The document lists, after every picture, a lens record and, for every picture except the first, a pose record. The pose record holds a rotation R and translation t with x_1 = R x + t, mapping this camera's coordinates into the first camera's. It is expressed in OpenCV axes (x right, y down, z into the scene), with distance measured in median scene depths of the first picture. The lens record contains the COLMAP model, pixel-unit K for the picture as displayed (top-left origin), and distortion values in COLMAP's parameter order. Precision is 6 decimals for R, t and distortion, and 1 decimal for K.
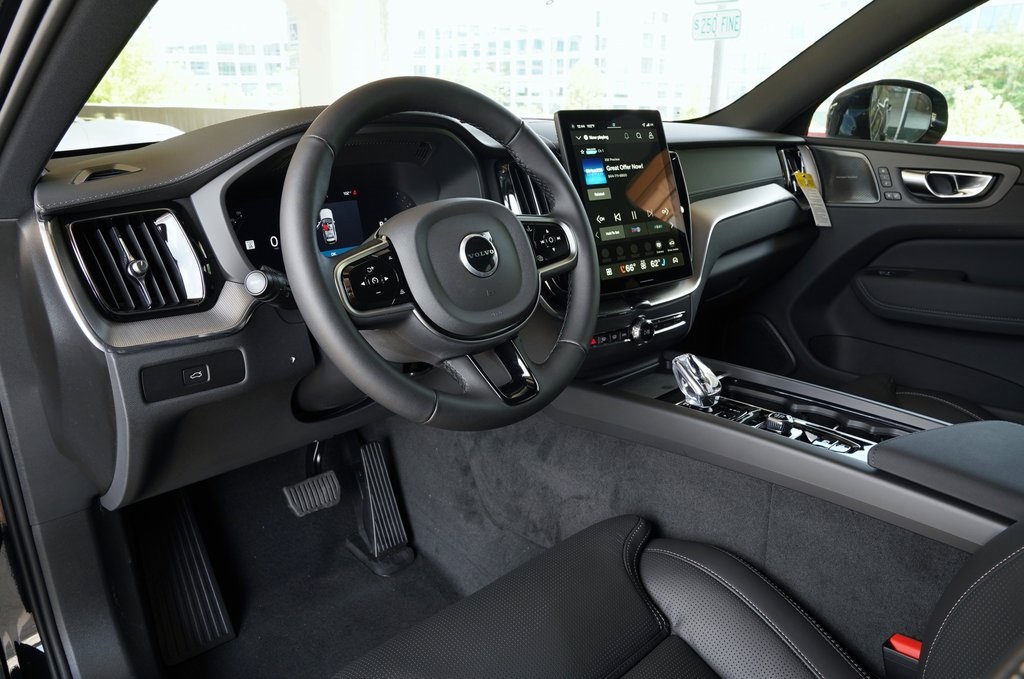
lens RADIAL K [[710.7, 0, 512.0], [0, 710.7, 339.5], [0, 0, 1]] dist [-0.090294, 0.001684]
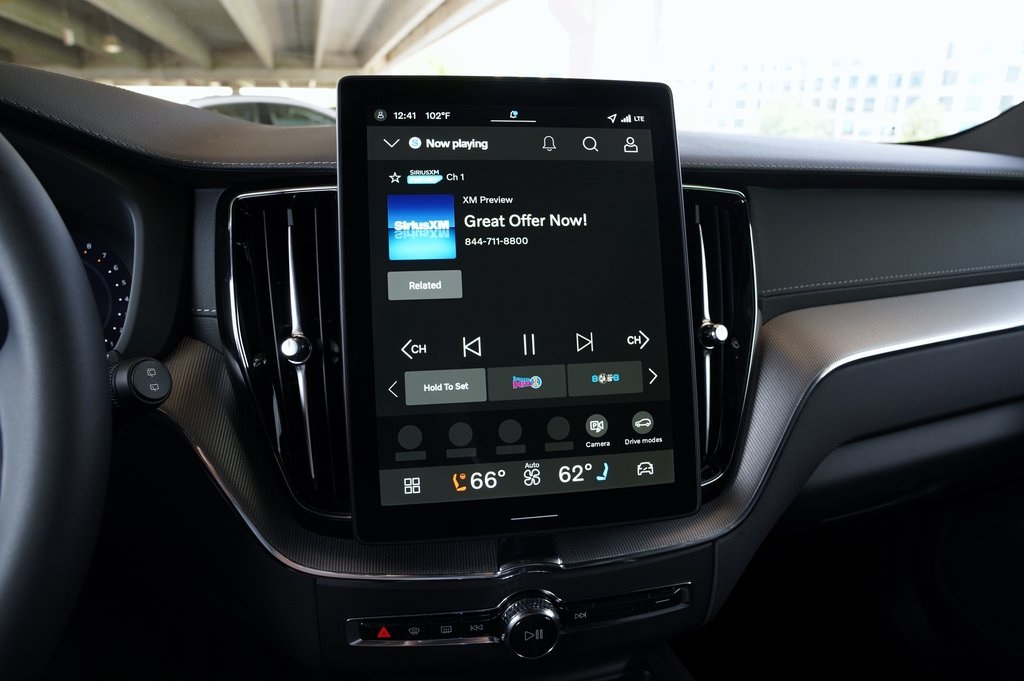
lens RADIAL K [[710.7, 0, 512.0], [0, 710.7, 340.5], [0, 0, 1]] dist [-0.090294, 0.001684]
pose [[0.908714, 0.131625, -0.396123, 0.324123], [-0.146753, 0.989141, -0.007980, -0.176172], [0.390771, 0.065383, 0.918163, 0.645912]]
